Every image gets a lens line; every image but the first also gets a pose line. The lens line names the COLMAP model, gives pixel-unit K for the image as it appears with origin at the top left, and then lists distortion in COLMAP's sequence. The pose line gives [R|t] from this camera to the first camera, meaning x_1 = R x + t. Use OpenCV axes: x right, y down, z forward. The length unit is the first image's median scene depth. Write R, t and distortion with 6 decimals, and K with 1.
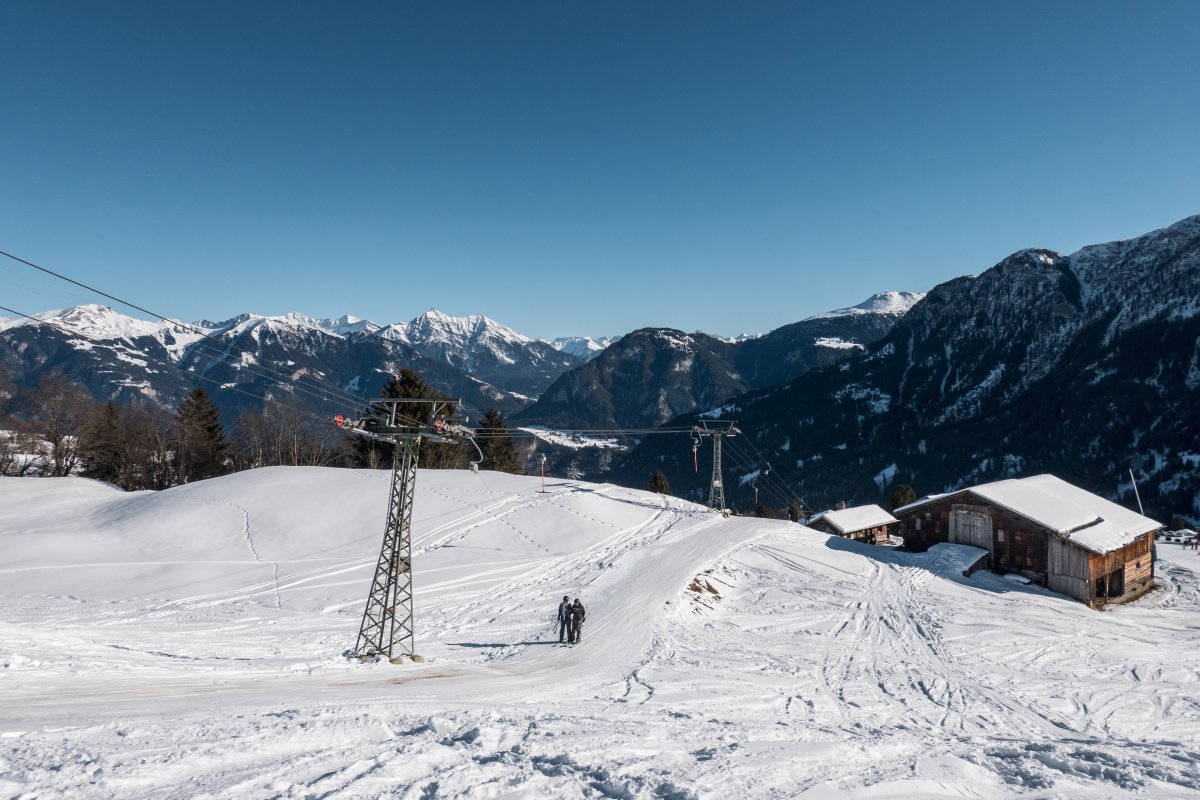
lens RADIAL K [[787.7, 0, 600.0], [0, 787.7, 400.0], [0, 0, 1]] dist [0.006765, 0.000411]
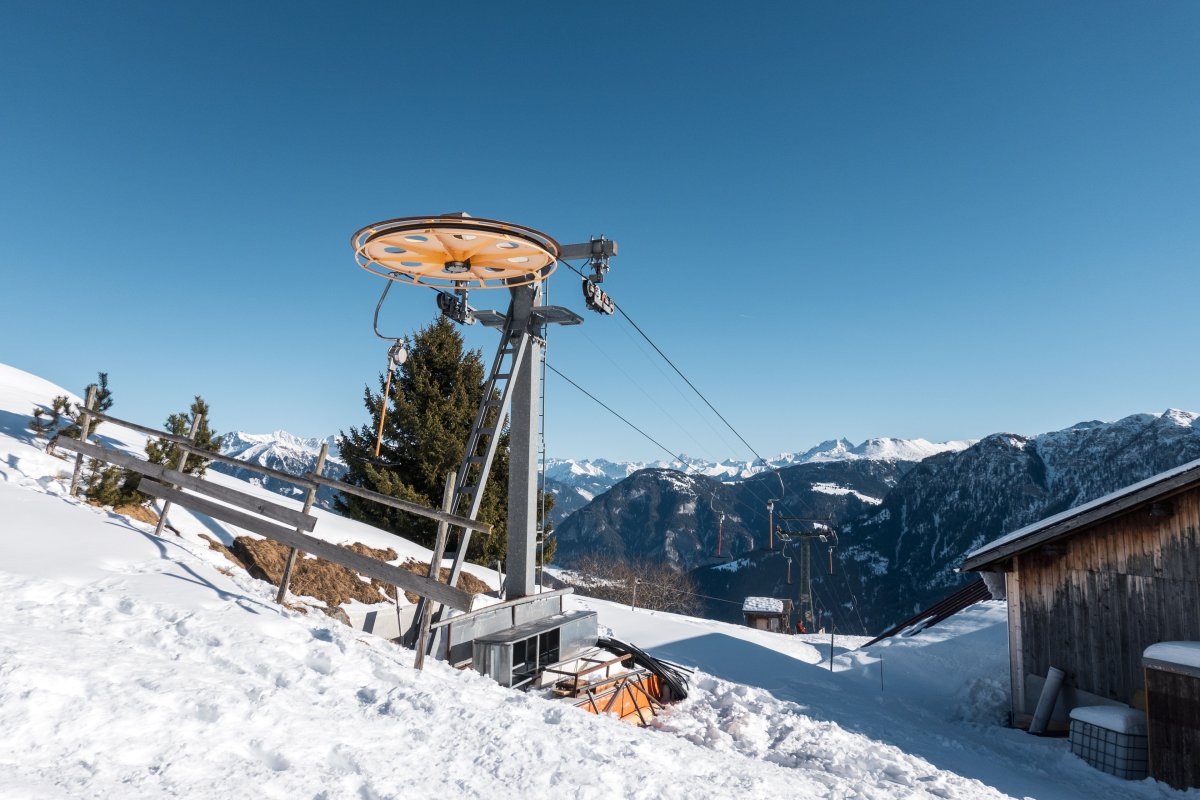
lens RADIAL K [[787.7, 0, 600.0], [0, 787.7, 400.0], [0, 0, 1]] dist [0.006765, 0.000411]
pose [[0.999556, 0.029125, 0.006321, -0.061146], [-0.027687, 0.985952, -0.164718, -0.029689], [-0.011030, 0.164470, 0.986320, -0.156415]]
